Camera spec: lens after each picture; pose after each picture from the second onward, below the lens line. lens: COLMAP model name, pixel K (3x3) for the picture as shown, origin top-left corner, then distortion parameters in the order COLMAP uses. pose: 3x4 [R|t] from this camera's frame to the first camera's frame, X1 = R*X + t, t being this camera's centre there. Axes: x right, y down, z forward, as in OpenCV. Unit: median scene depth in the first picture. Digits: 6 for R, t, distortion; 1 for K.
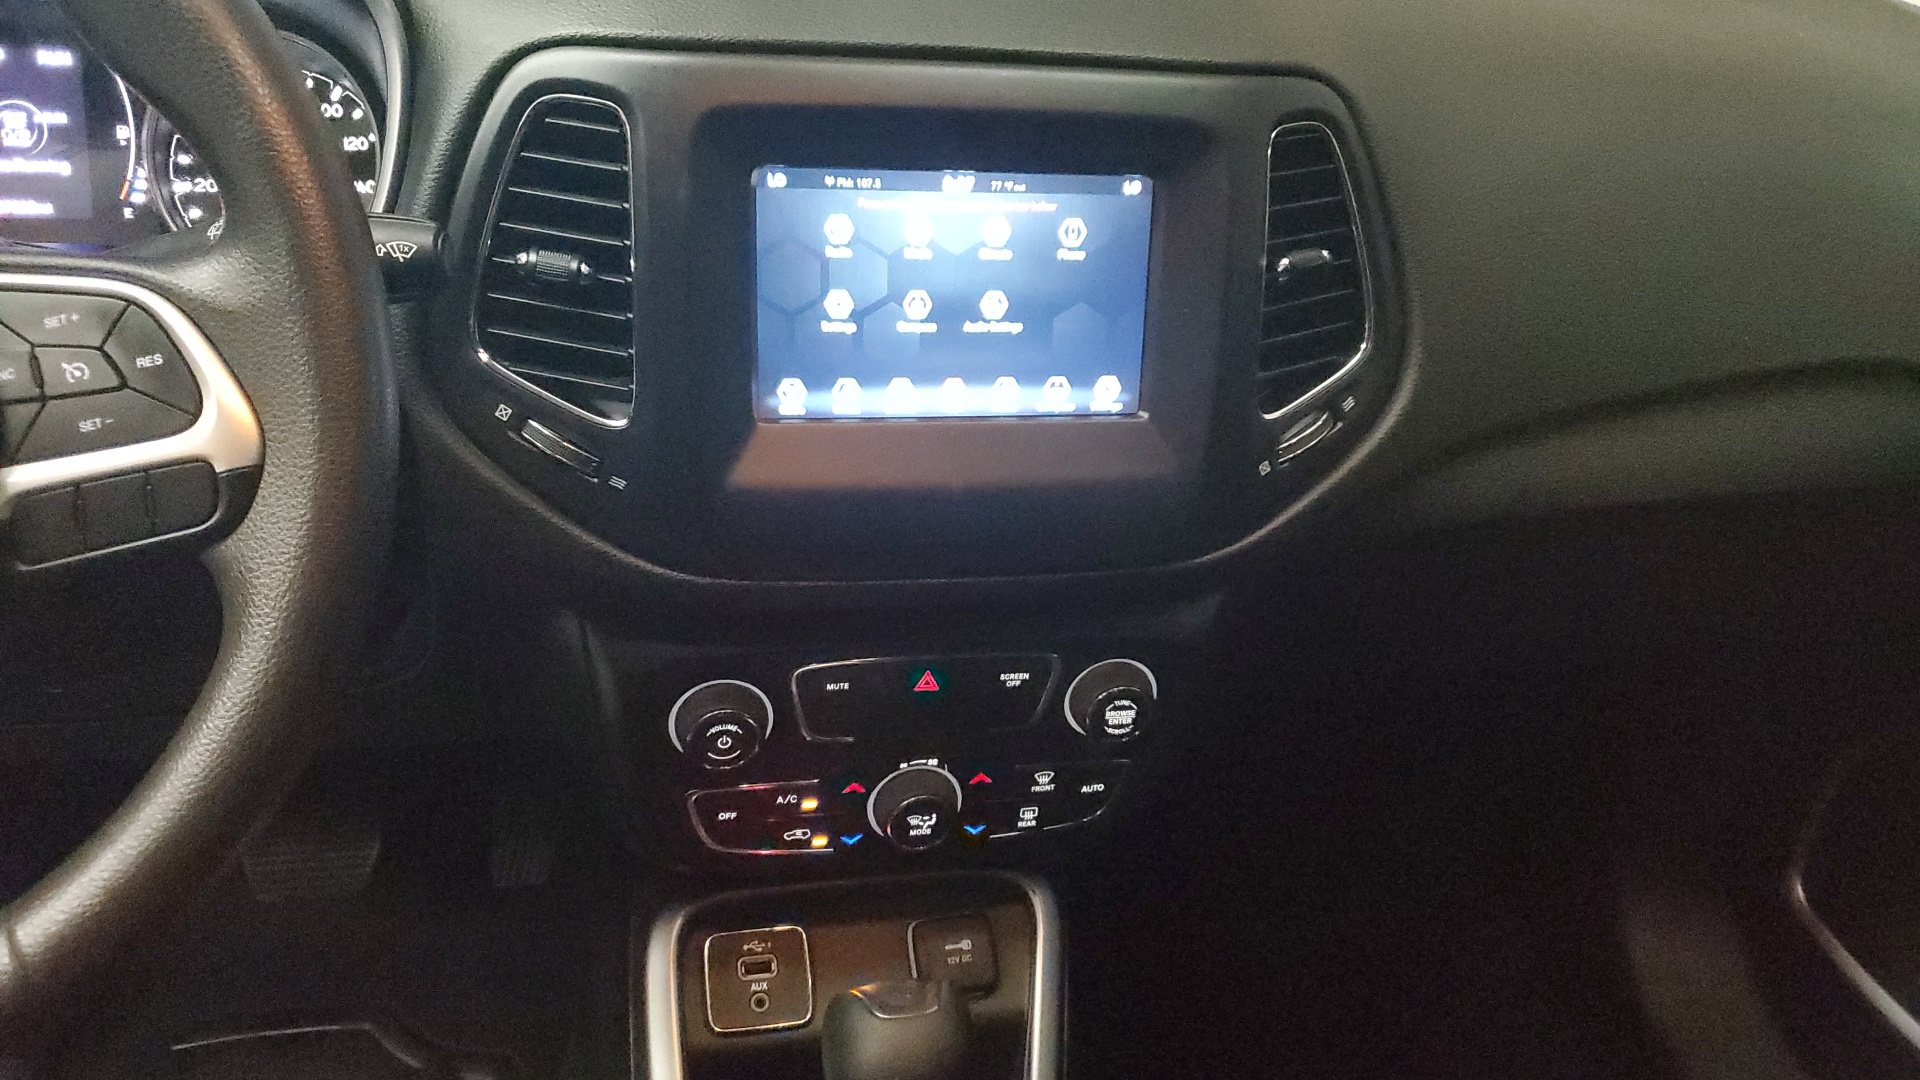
lens RADIAL K [[1507.0, 0, 960.0], [0, 1507.0, 540.0], [0, 0, 1]] dist [0.132833, -0.302512]
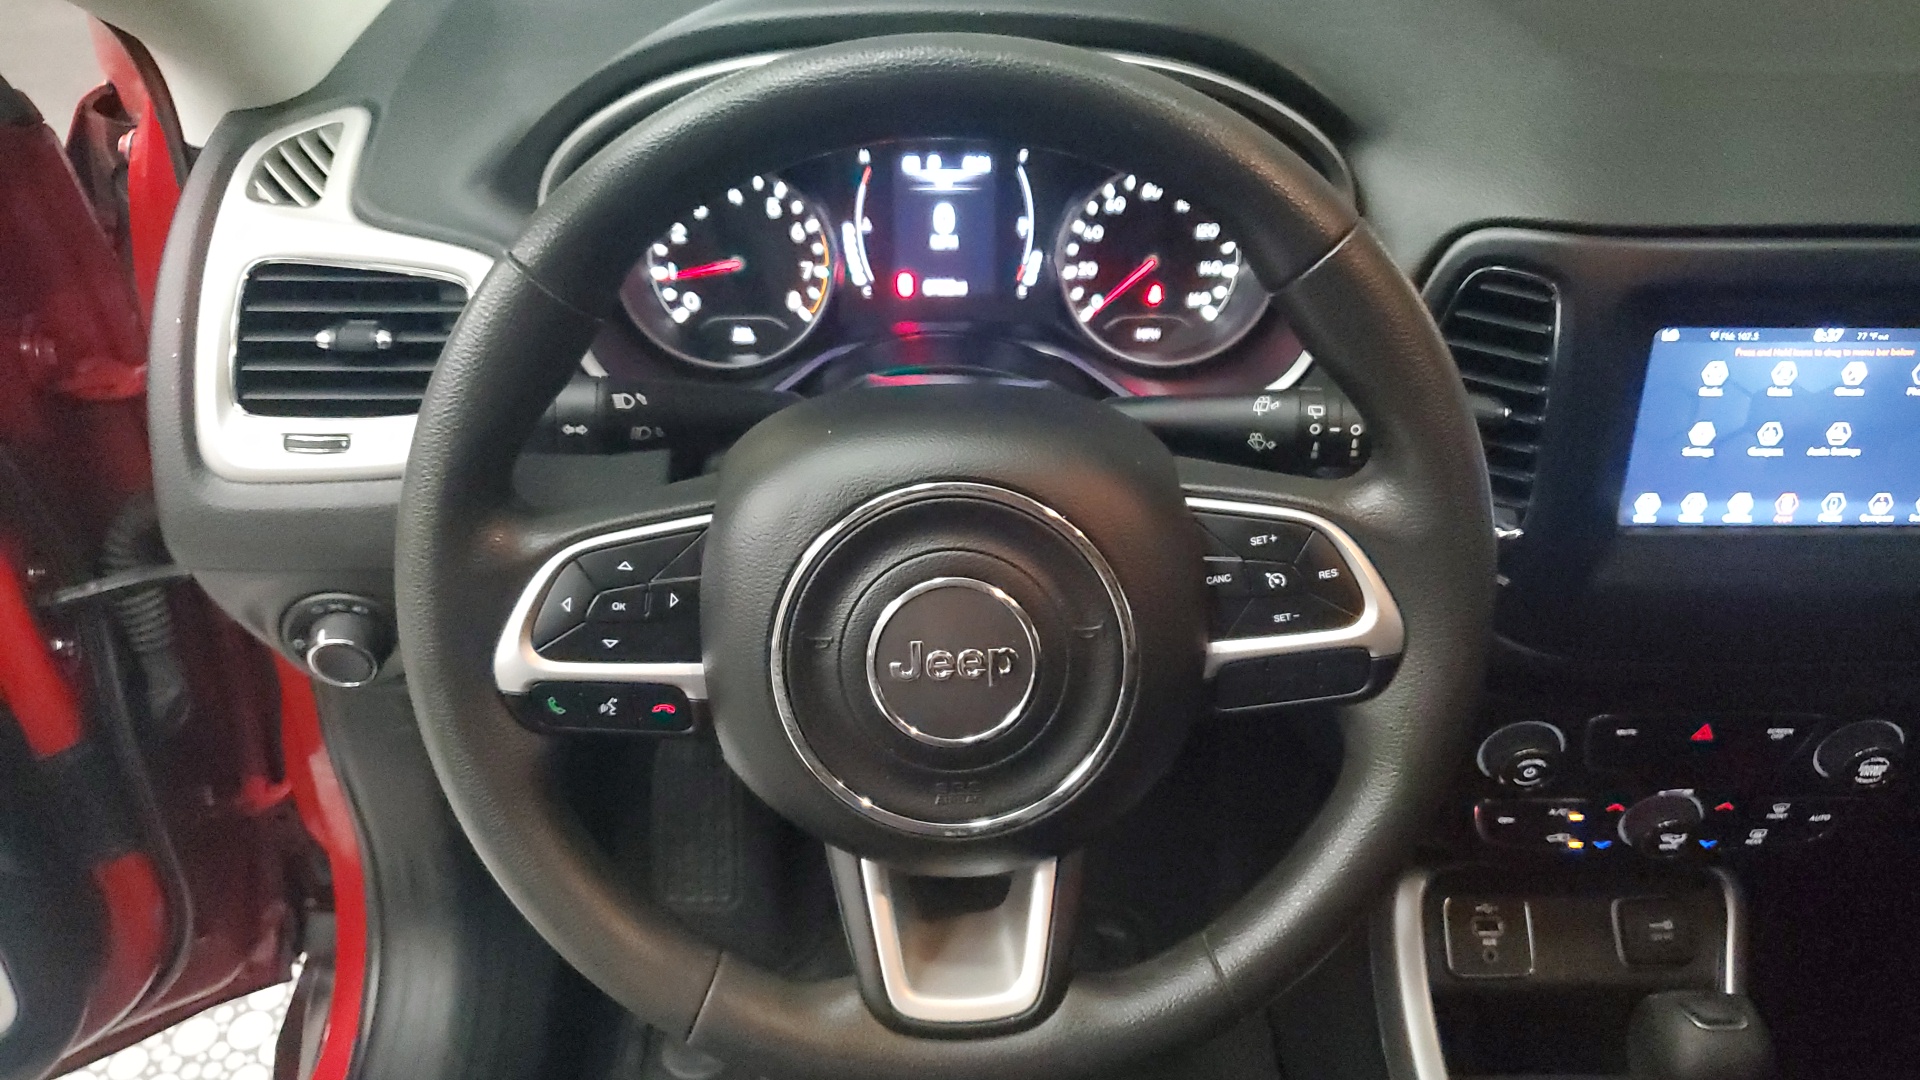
lens RADIAL K [[1492.9, 0, 960.0], [0, 1492.9, 540.0], [0, 0, 1]] dist [-0.002024, -0.004473]
pose [[0.976074, 0.063548, -0.207944, -0.384575], [-0.033224, 0.988698, 0.146196, -0.219560], [0.214884, -0.135789, 0.967154, -0.230975]]
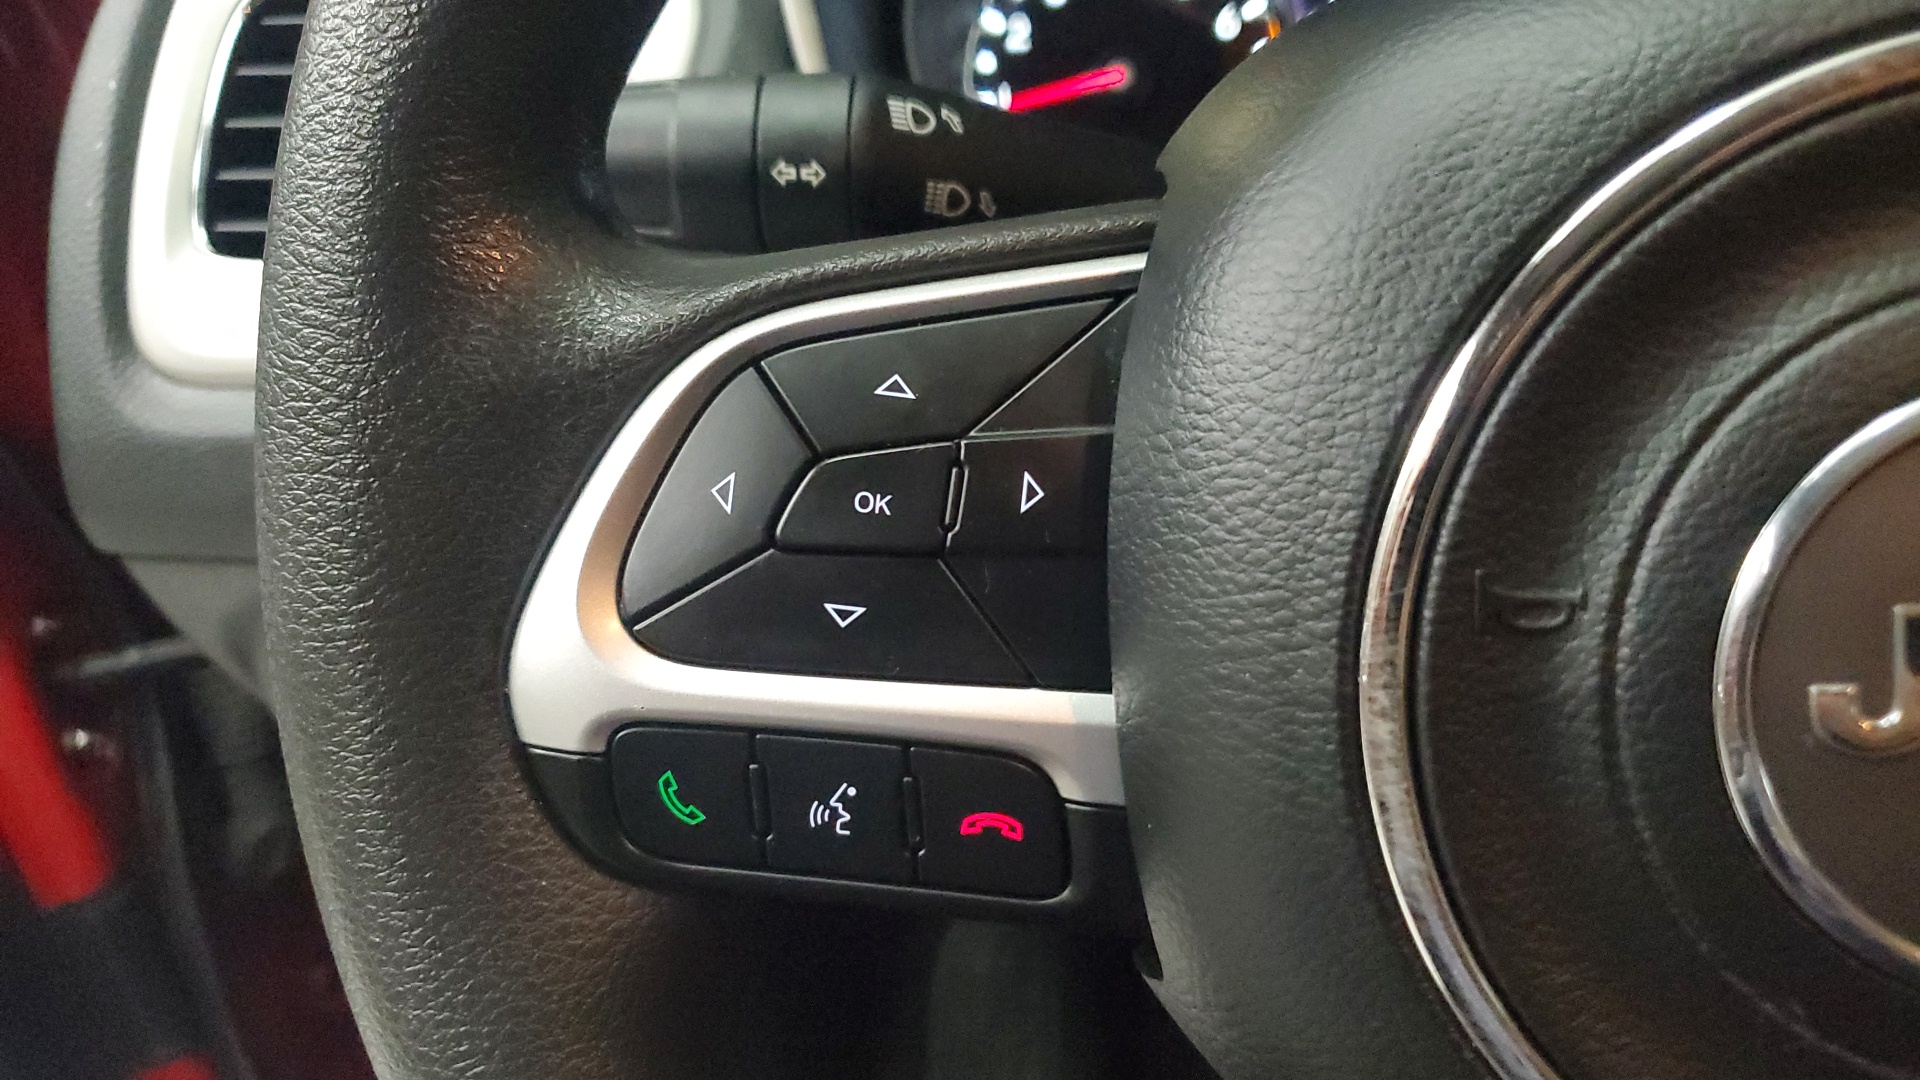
lens RADIAL K [[1581.6, 0, 960.0], [0, 1581.6, 540.0], [0, 0, 1]] dist [0.006946, 0.001178]
pose [[0.916722, 0.048966, -0.396515, -0.624261], [-0.039430, 0.998704, 0.032170, -0.047340], [0.397576, -0.013856, 0.917464, 0.297963]]
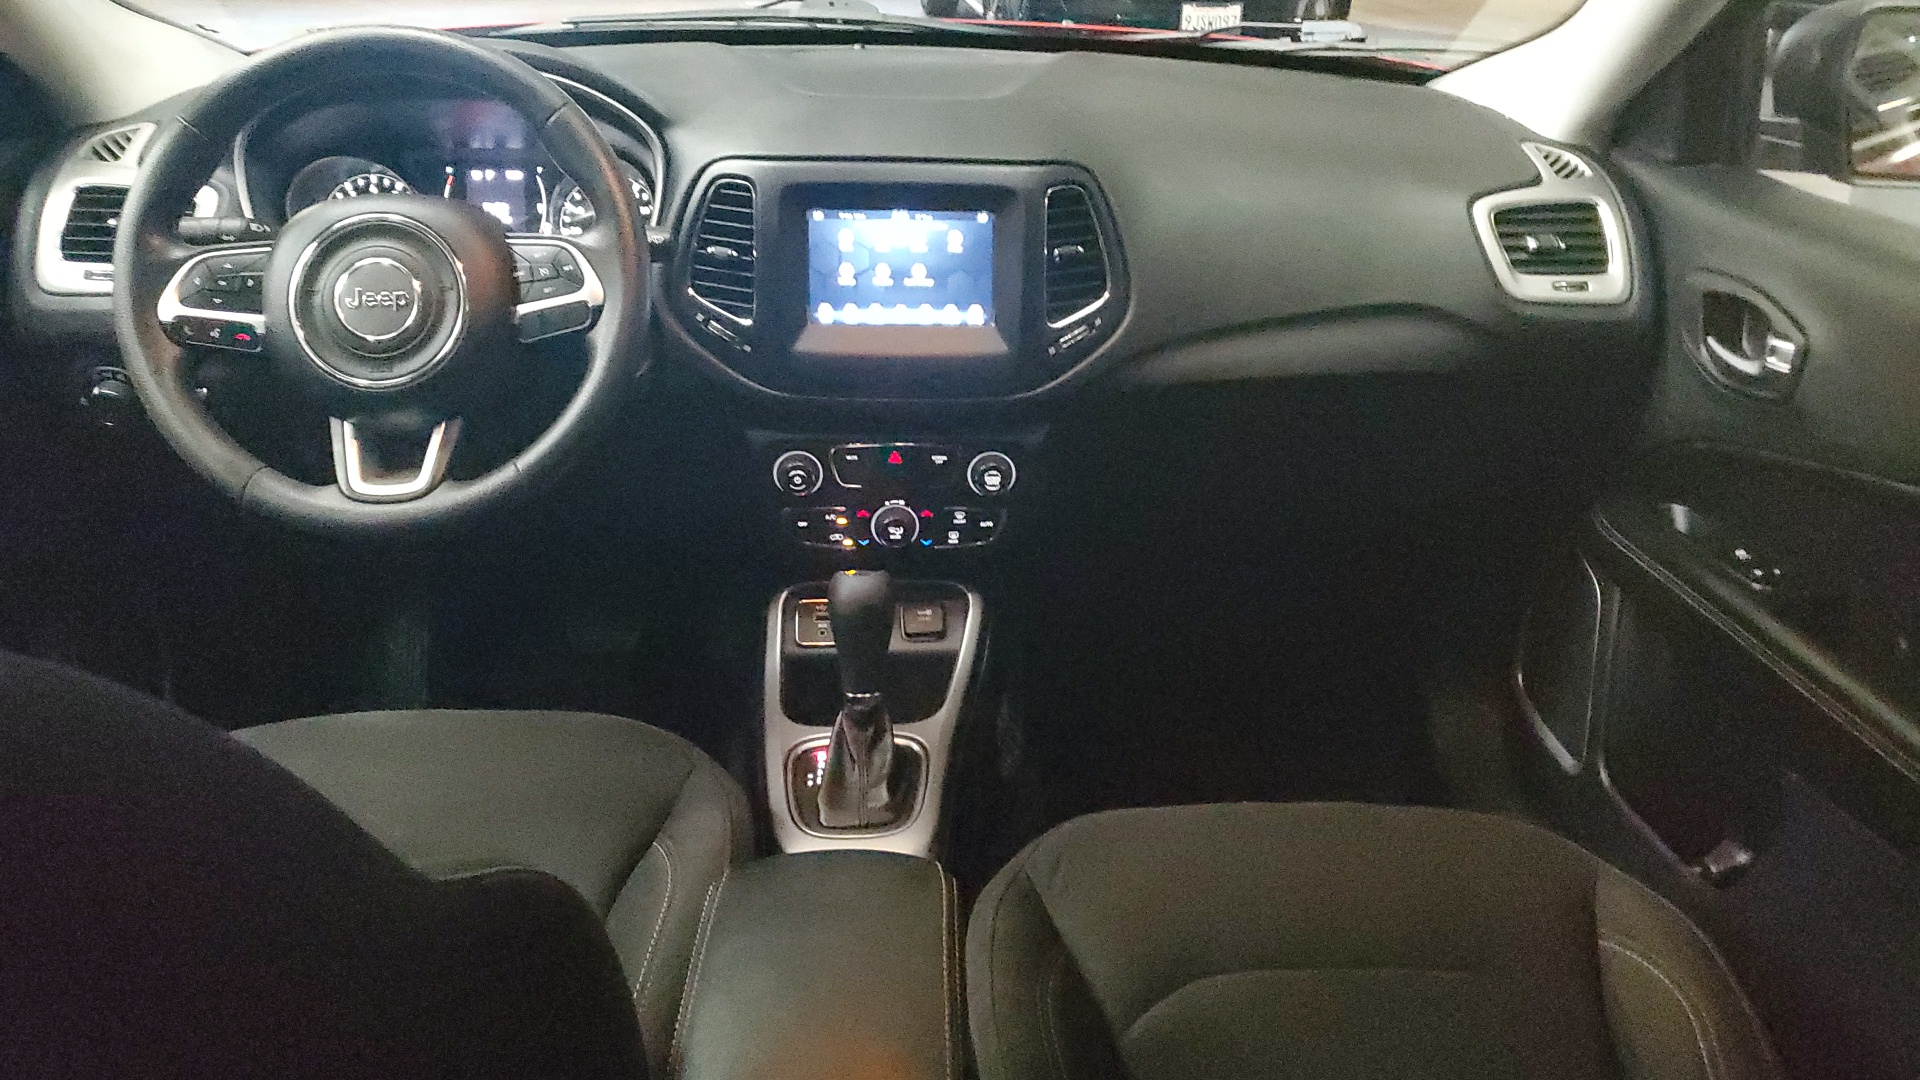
lens RADIAL K [[1420.7, 0, 960.0], [0, 1420.7, 540.0], [0, 0, 1]] dist [0.094751, -0.193345]
pose [[0.986455, 0.013247, -0.163496, 0.424525], [-0.024303, 0.997536, -0.065813, 0.365945], [0.162221, 0.068895, 0.984346, -0.989467]]
